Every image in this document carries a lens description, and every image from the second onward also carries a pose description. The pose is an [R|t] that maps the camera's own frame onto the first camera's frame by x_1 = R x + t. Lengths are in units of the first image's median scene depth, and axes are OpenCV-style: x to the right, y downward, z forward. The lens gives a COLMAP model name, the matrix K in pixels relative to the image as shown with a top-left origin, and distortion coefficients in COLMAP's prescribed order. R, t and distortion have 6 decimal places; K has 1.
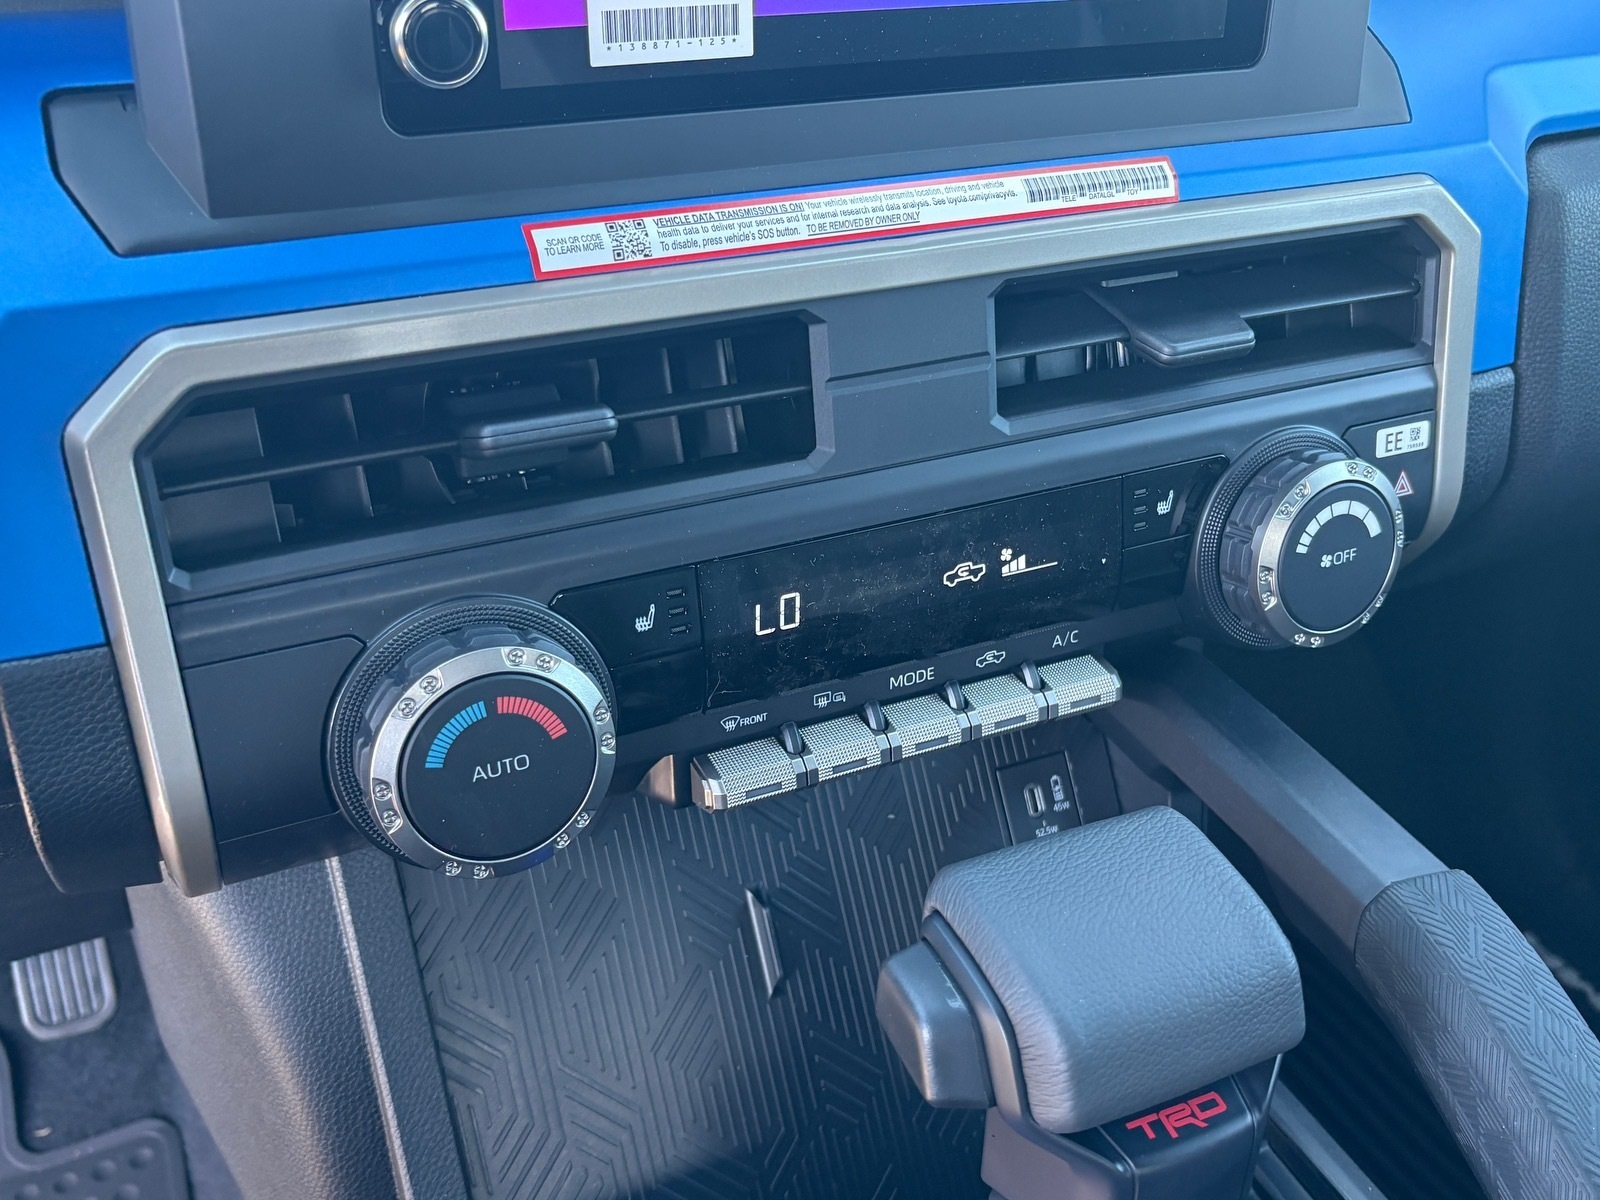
lens RADIAL K [[1585.0, 0, 800.0], [0, 1585.0, 600.0], [0, 0, 1]] dist [0.058382, -0.095880]
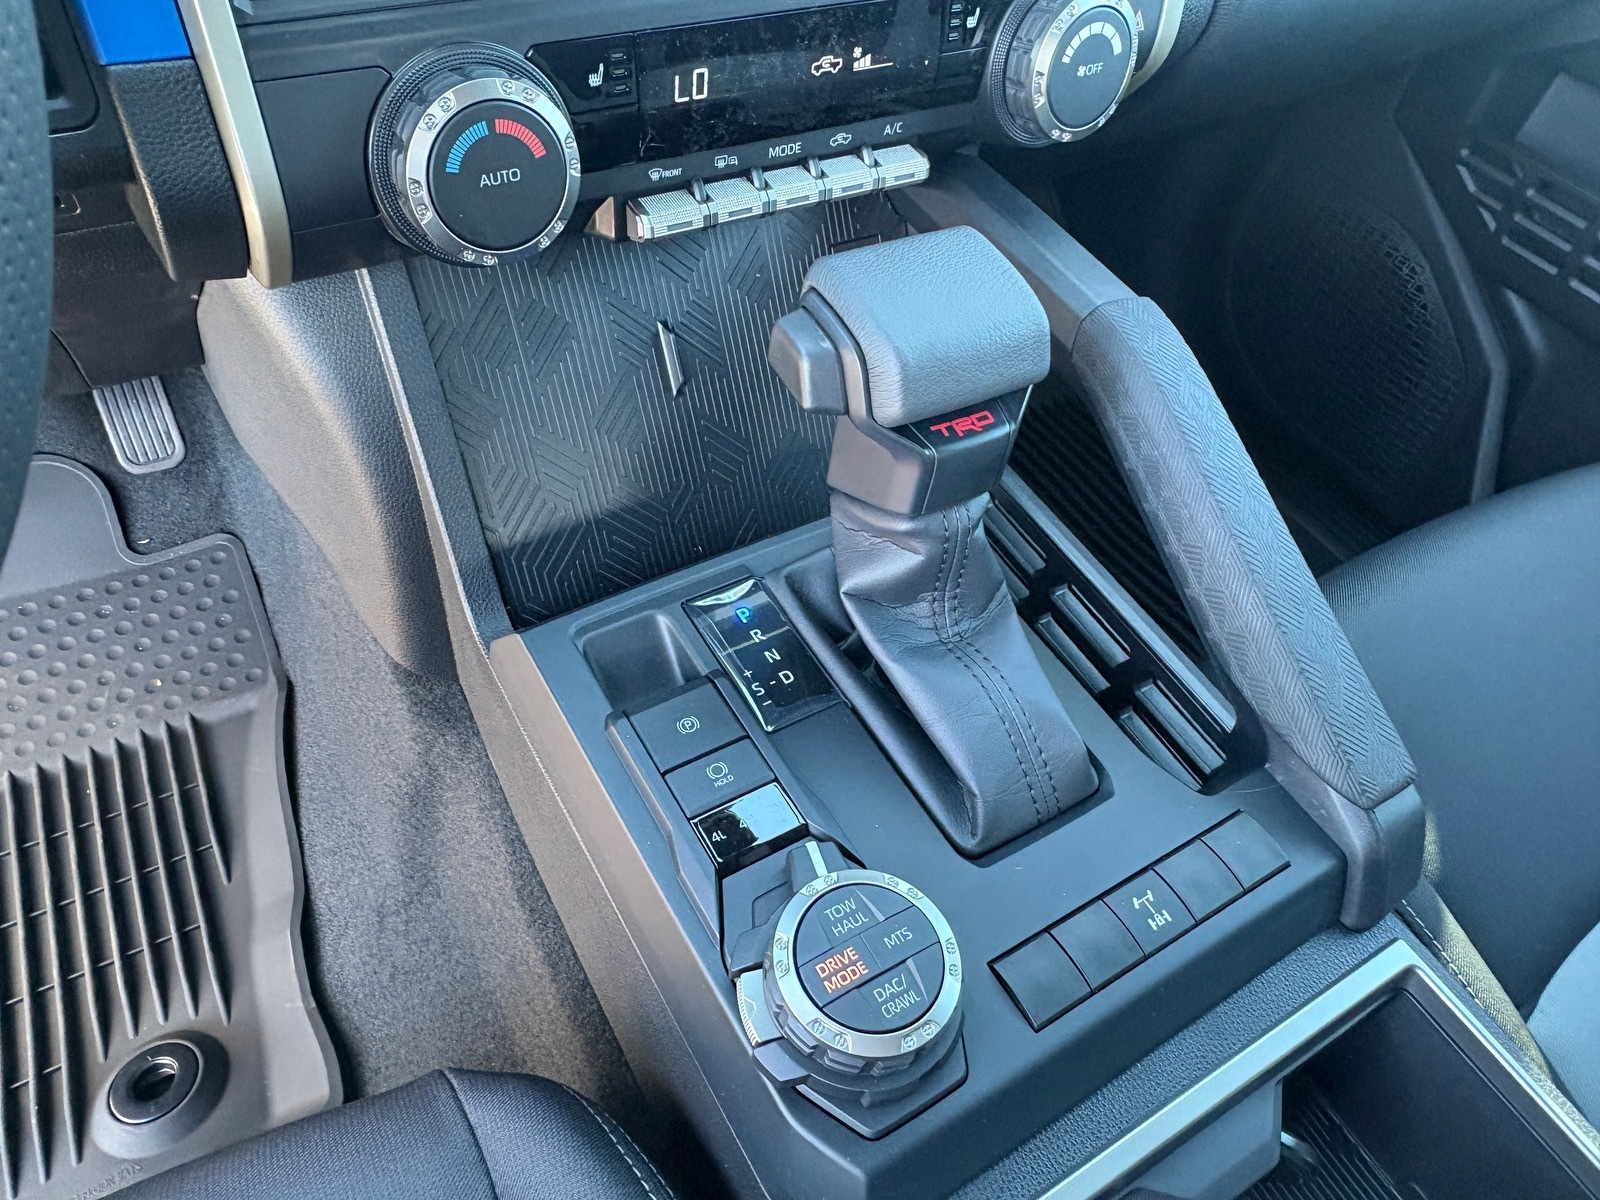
lens RADIAL K [[1108.0, 0, 752.4], [0, 1108.0, 604.9], [0, 0, 1]] dist [0.009312, 0.005398]
pose [[0.995070, -0.009146, 0.098750, -0.058288], [-0.022642, 0.948490, 0.315997, 0.123938], [-0.096553, -0.316675, 0.943607, -0.035893]]
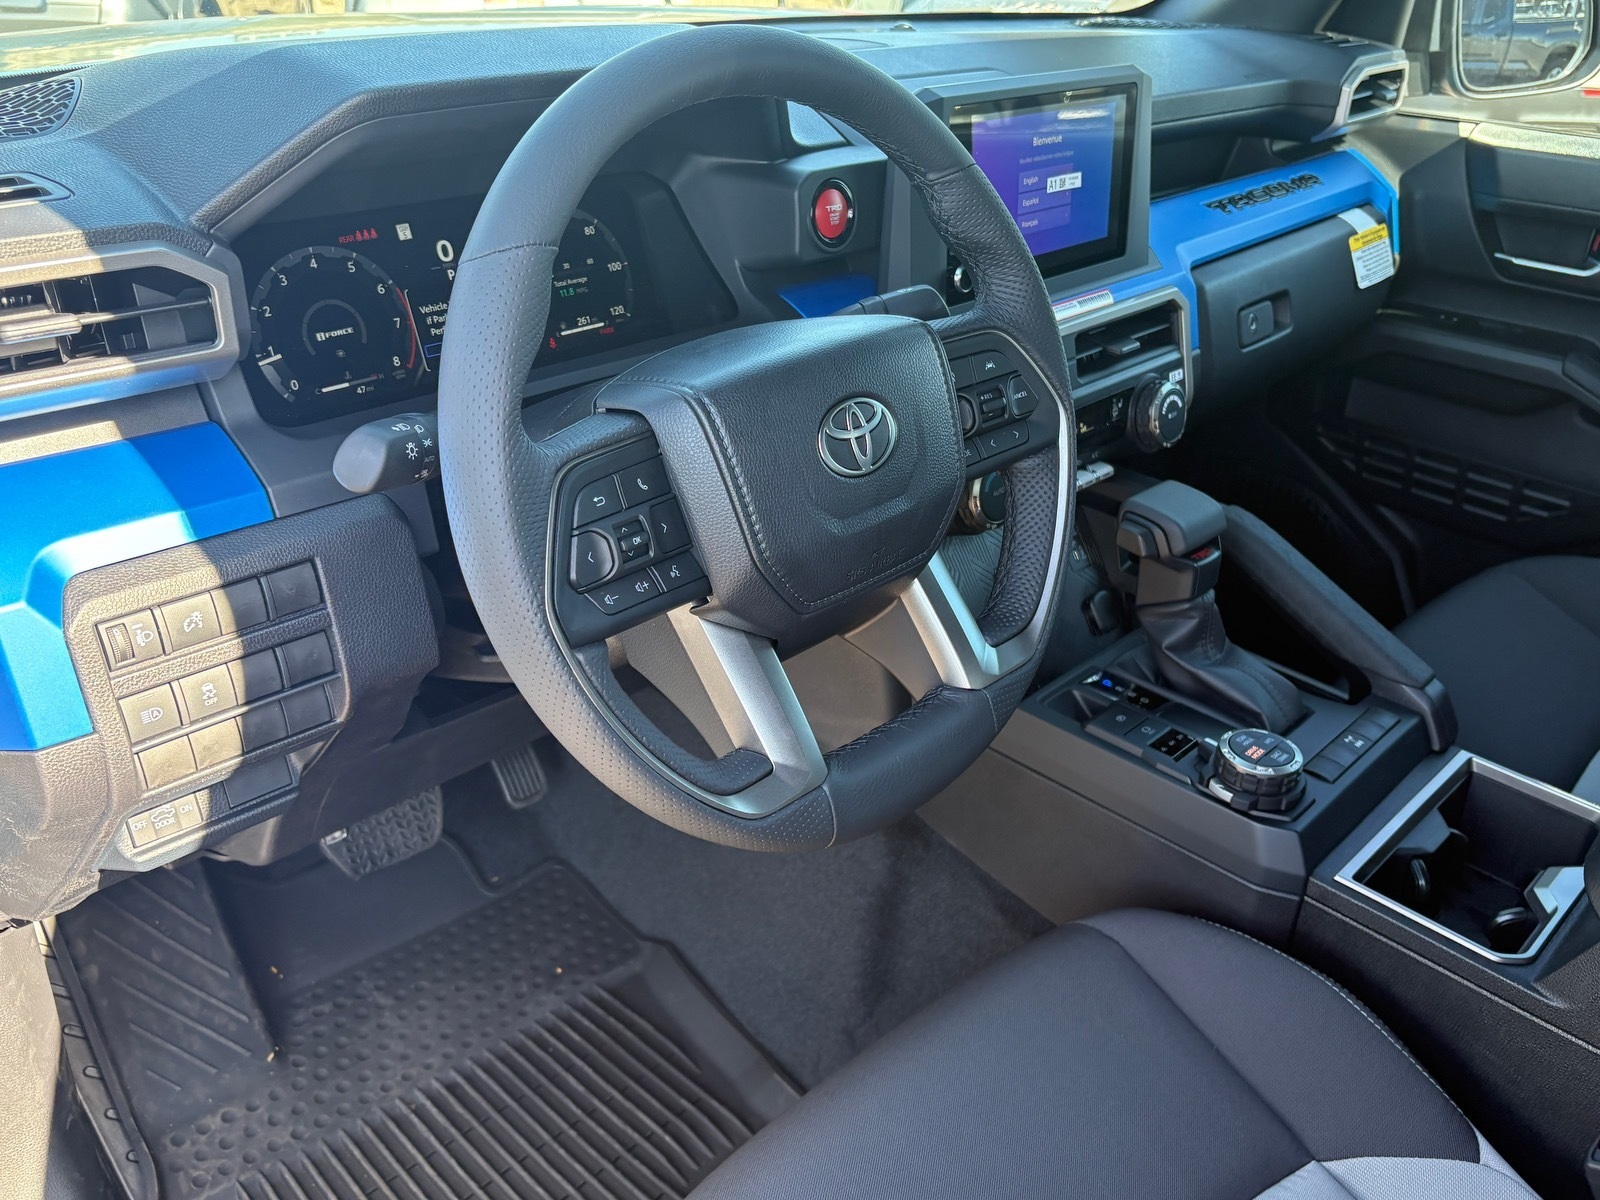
lens RADIAL K [[1417.5, 0, 800.0], [0, 1417.5, 600.0], [0, 0, 1]] dist [0.062741, -0.116907]
pose [[0.940807, -0.165232, 0.295942, -1.234543], [0.180270, 0.983323, -0.024069, 0.268370], [-0.287029, 0.075994, 0.954903, -1.396274]]
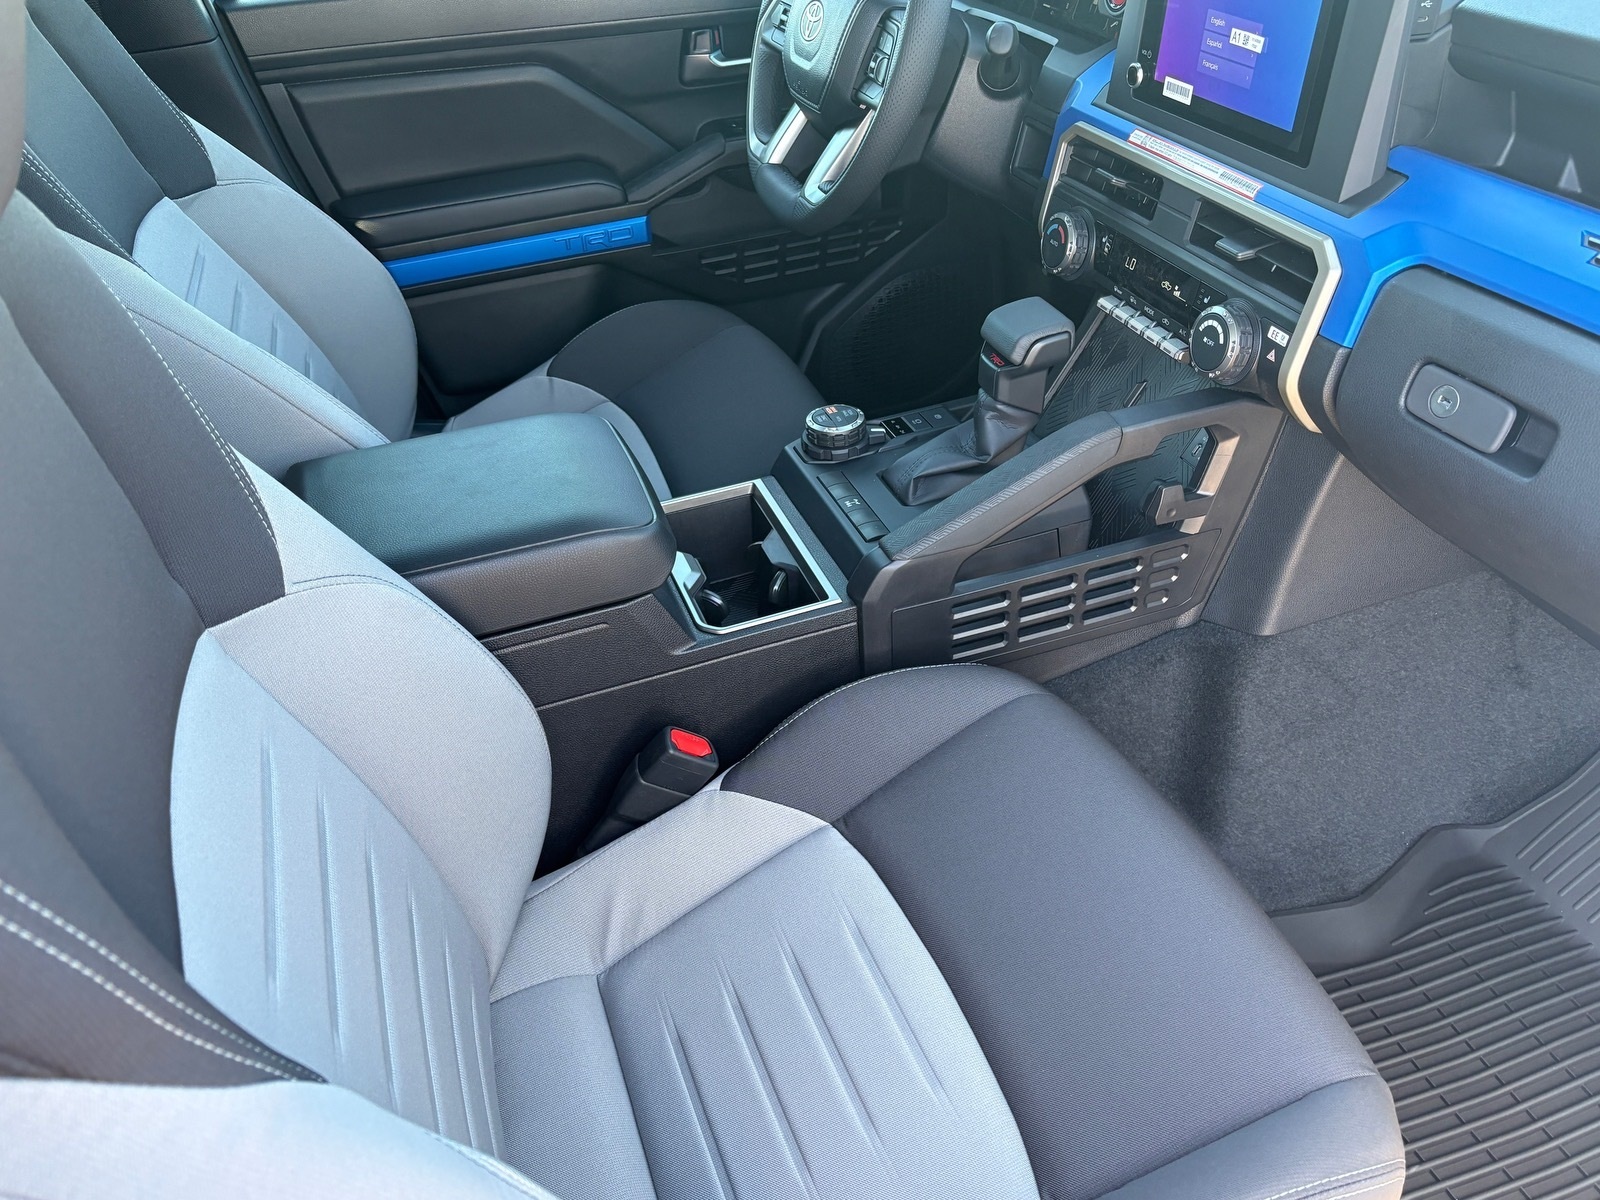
lens RADIAL K [[1240.2, 0, 800.0], [0, 1240.2, 600.0], [0, 0, 1]] dist [0.000419, 0.010625]
pose [[-0.134536, 0.549308, -0.824718, 2.586385], [-0.467064, 0.698878, 0.541683, -0.577073], [0.873929, 0.458072, 0.162538, 0.260485]]
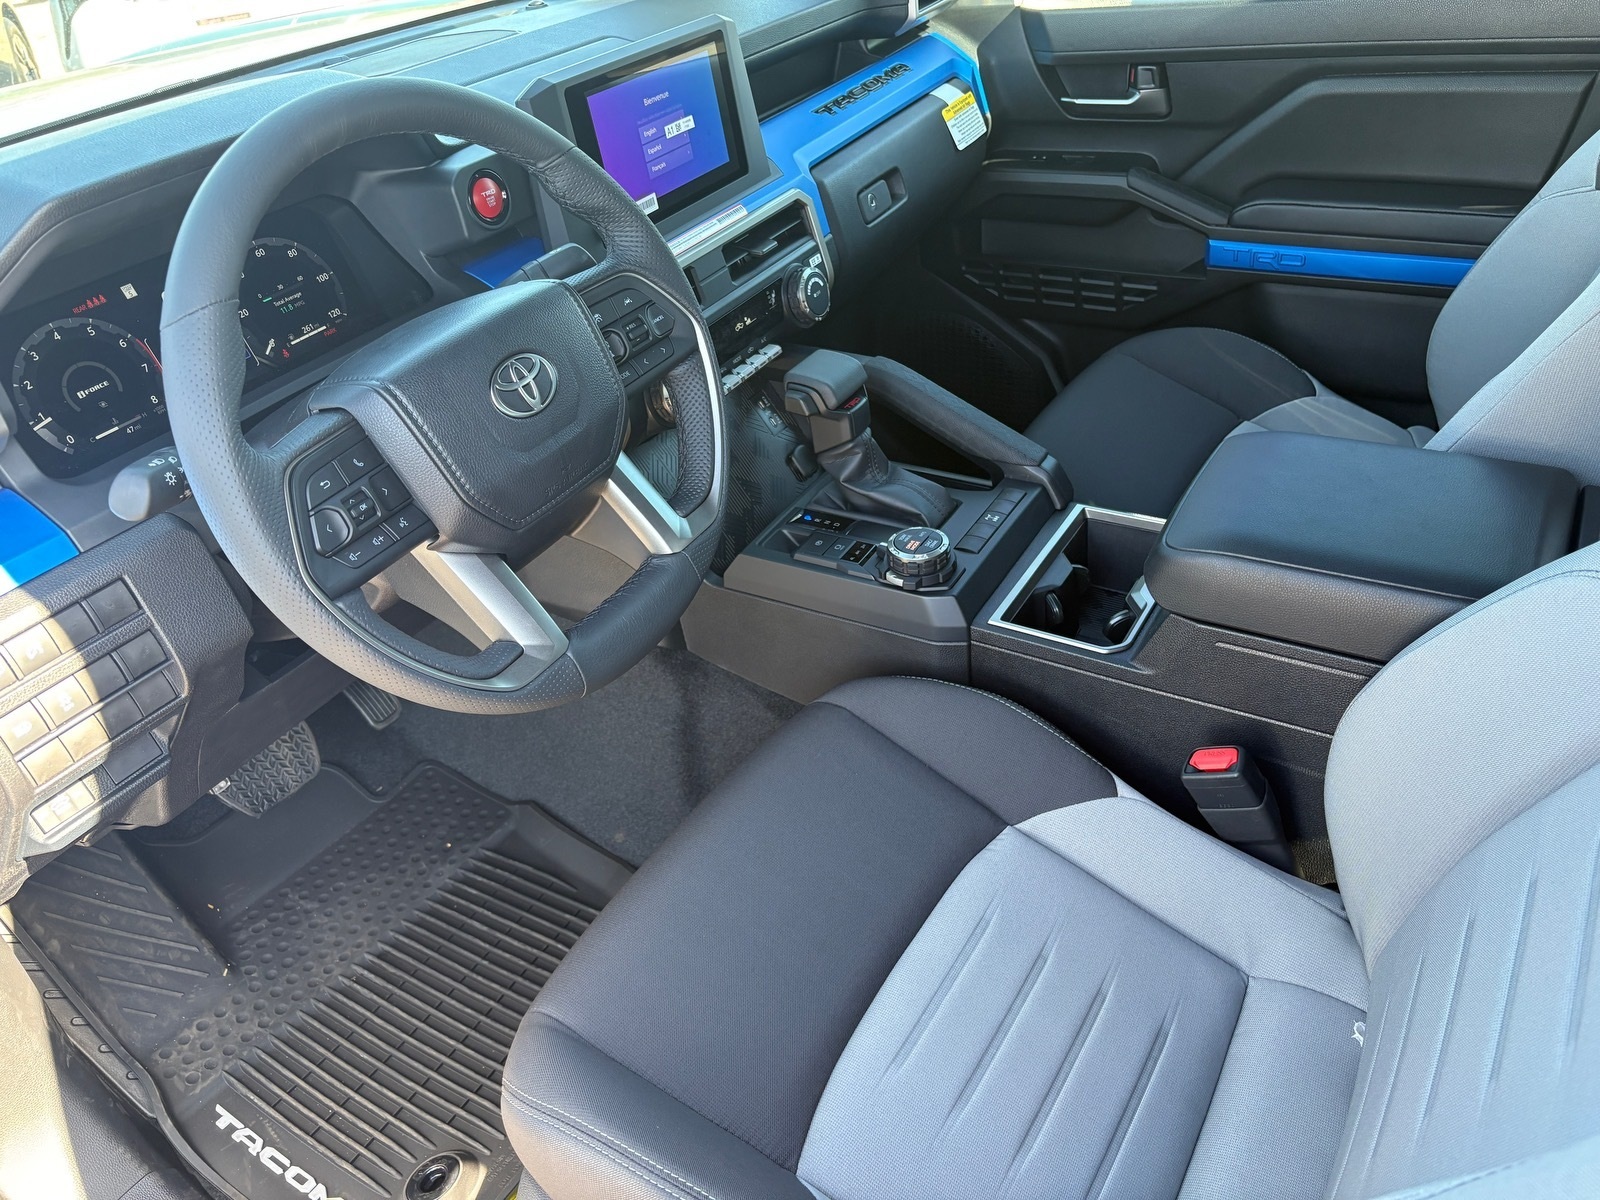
lens RADIAL K [[1241.6, 0, 800.0], [0, 1241.6, 600.0], [0, 0, 1]] dist [0.060490, -0.090548]
pose [[0.831162, -0.411997, 0.373401, -1.139161], [0.401898, 0.909221, 0.108607, 0.308940], [-0.384250, 0.059799, 0.921291, -1.713728]]
